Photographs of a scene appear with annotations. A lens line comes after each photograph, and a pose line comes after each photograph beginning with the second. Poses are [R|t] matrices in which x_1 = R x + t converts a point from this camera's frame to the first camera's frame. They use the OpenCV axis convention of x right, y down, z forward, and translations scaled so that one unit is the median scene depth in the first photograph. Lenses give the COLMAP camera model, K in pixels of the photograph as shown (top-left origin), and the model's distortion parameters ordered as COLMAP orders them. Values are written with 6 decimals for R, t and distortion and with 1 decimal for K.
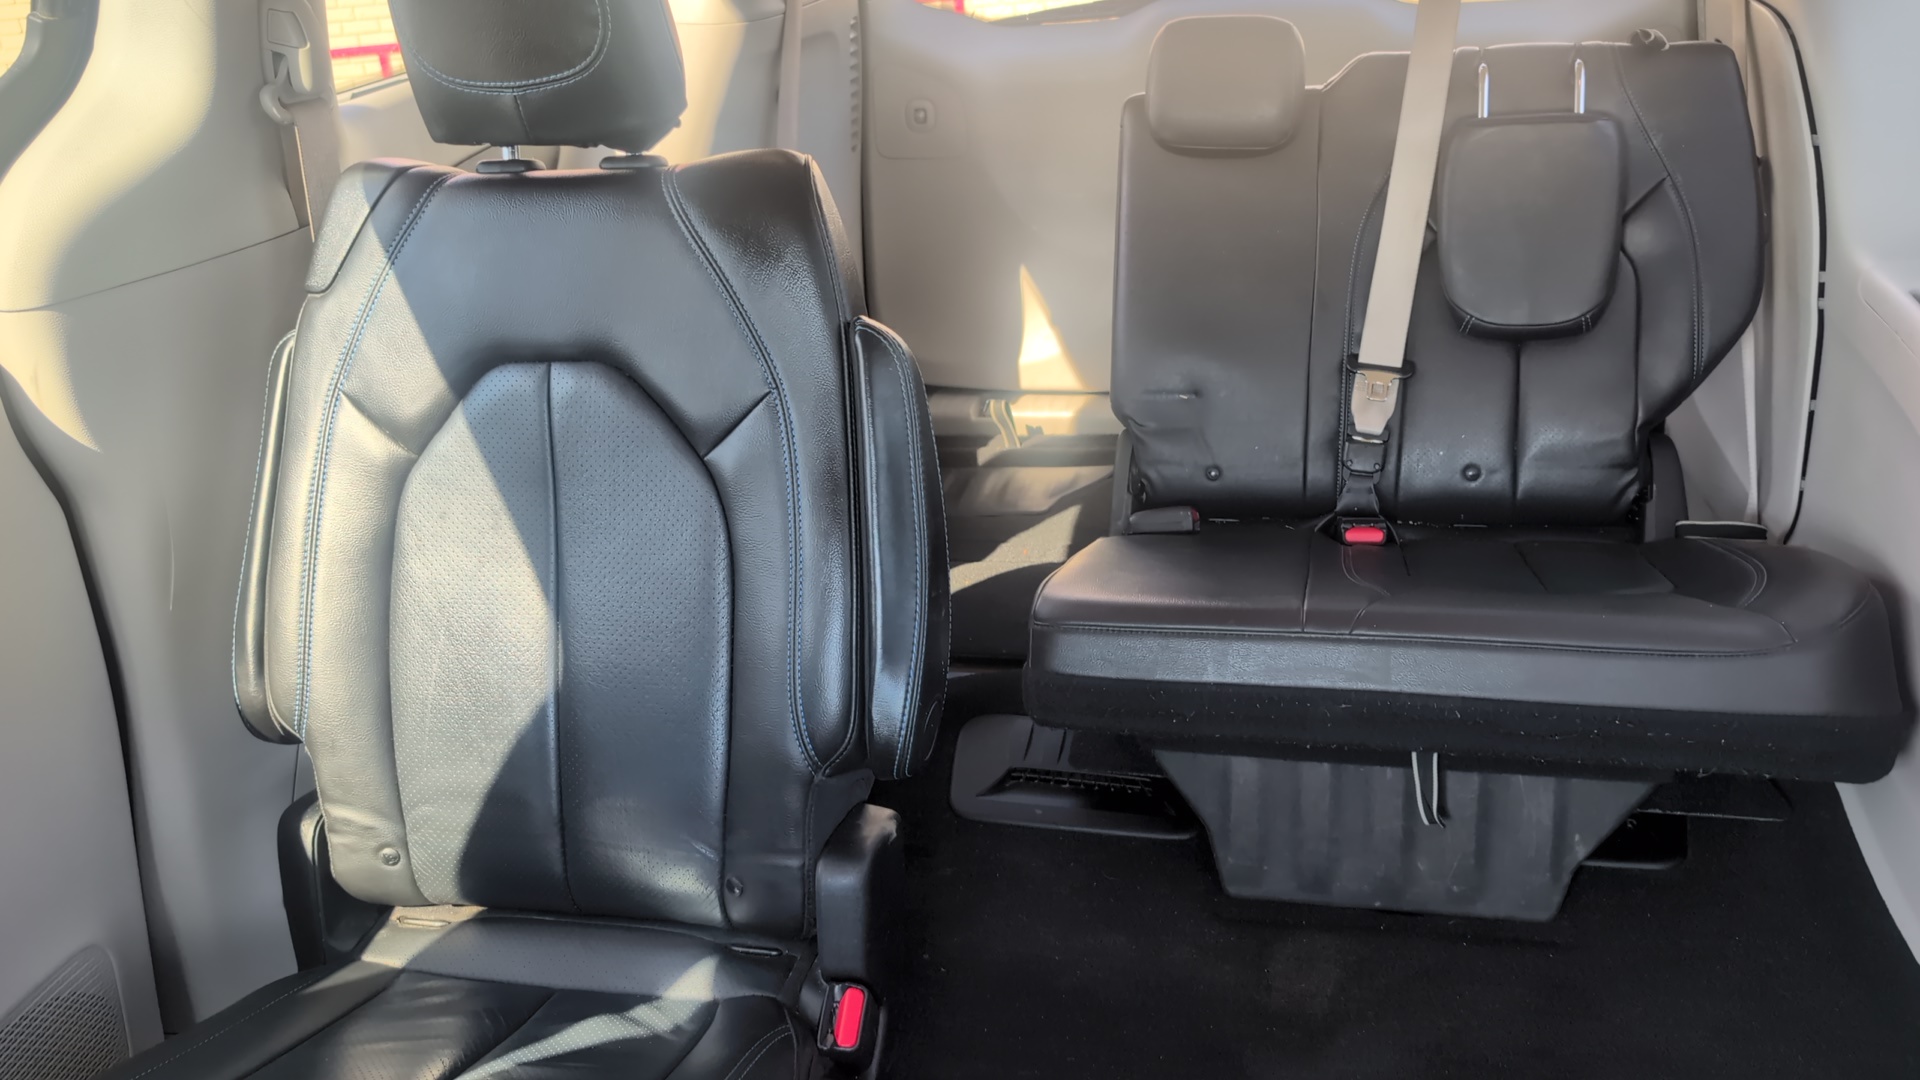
lens RADIAL K [[1596.6, 0, 968.9], [0, 1596.6, 546.8], [0, 0, 1]] dist [0.003665, -0.003136]
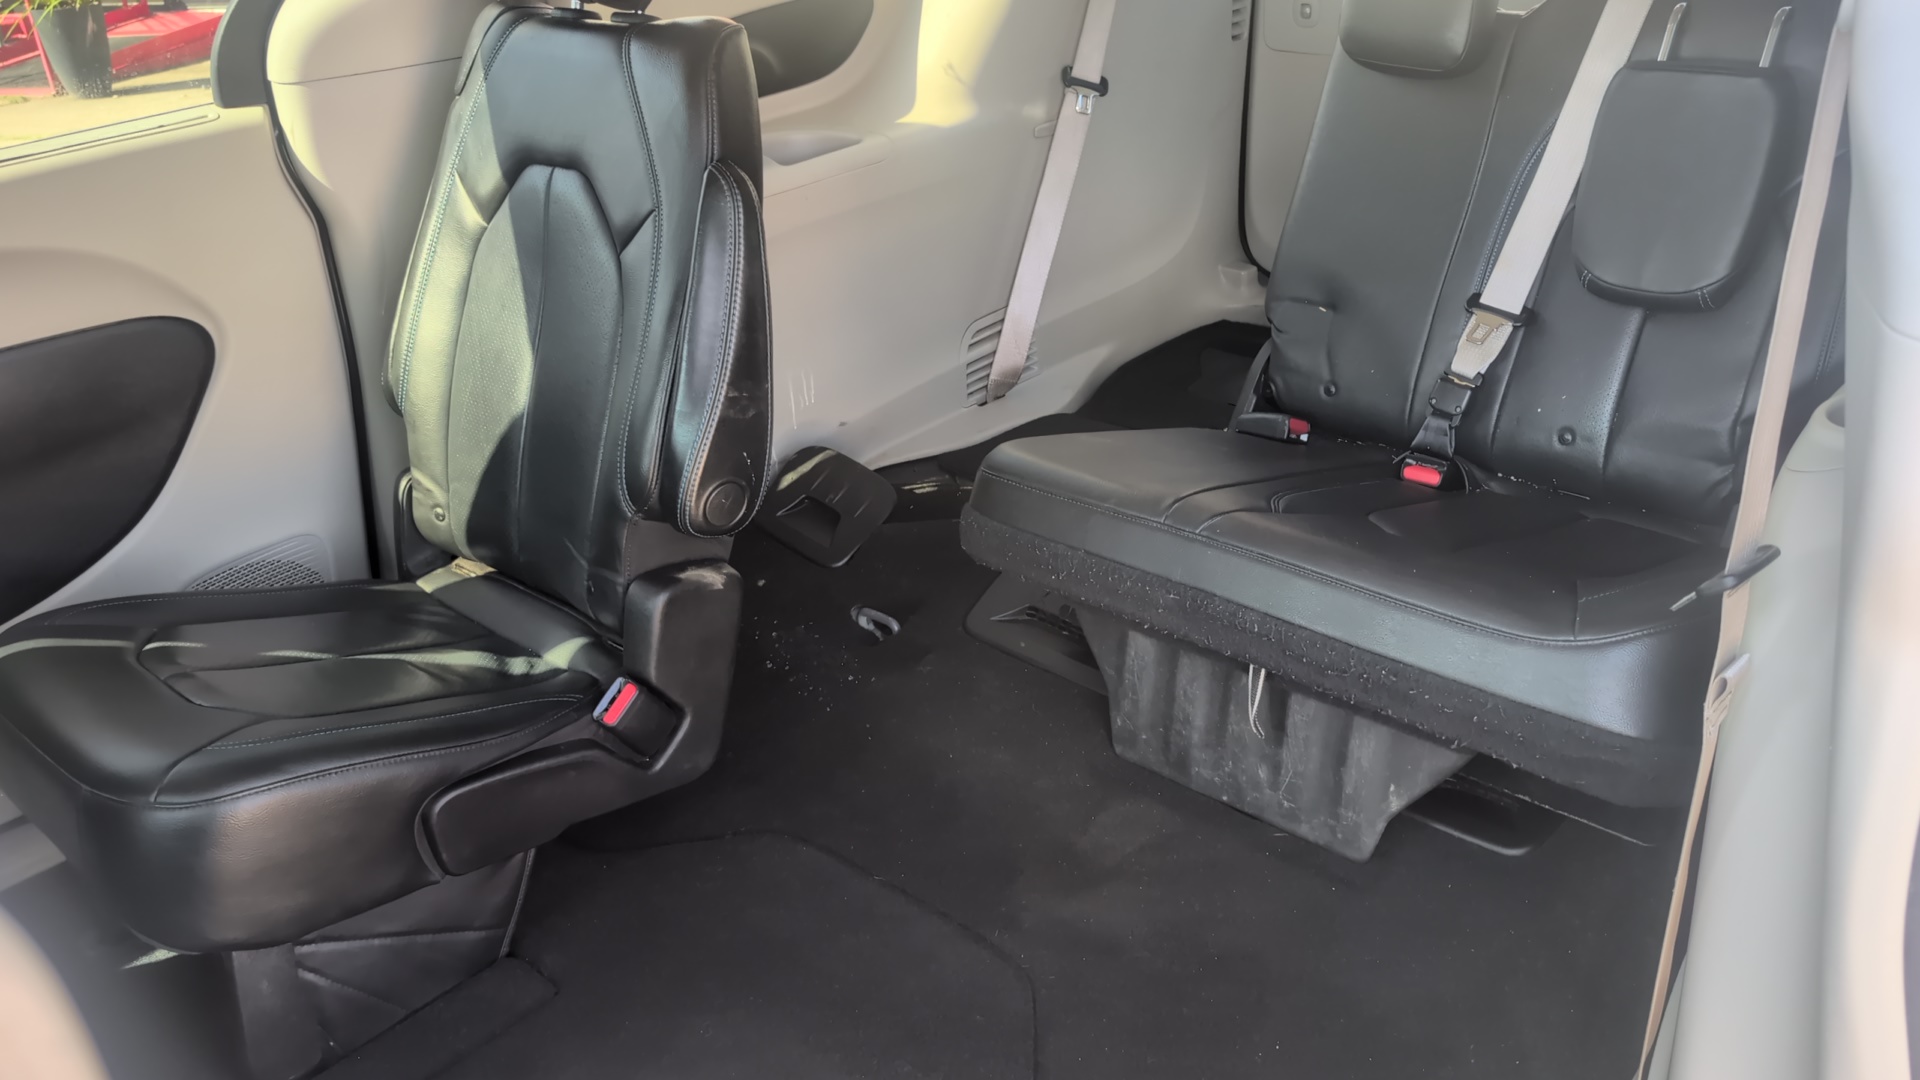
lens RADIAL K [[1596.6, 0, 968.9], [0, 1596.6, 546.8], [0, 0, 1]] dist [0.003665, -0.003136]
pose [[0.864581, 0.235654, -0.443810, 0.572454], [-0.202688, 0.971725, 0.121113, -0.033293], [0.459802, -0.014757, 0.887899, -0.010103]]
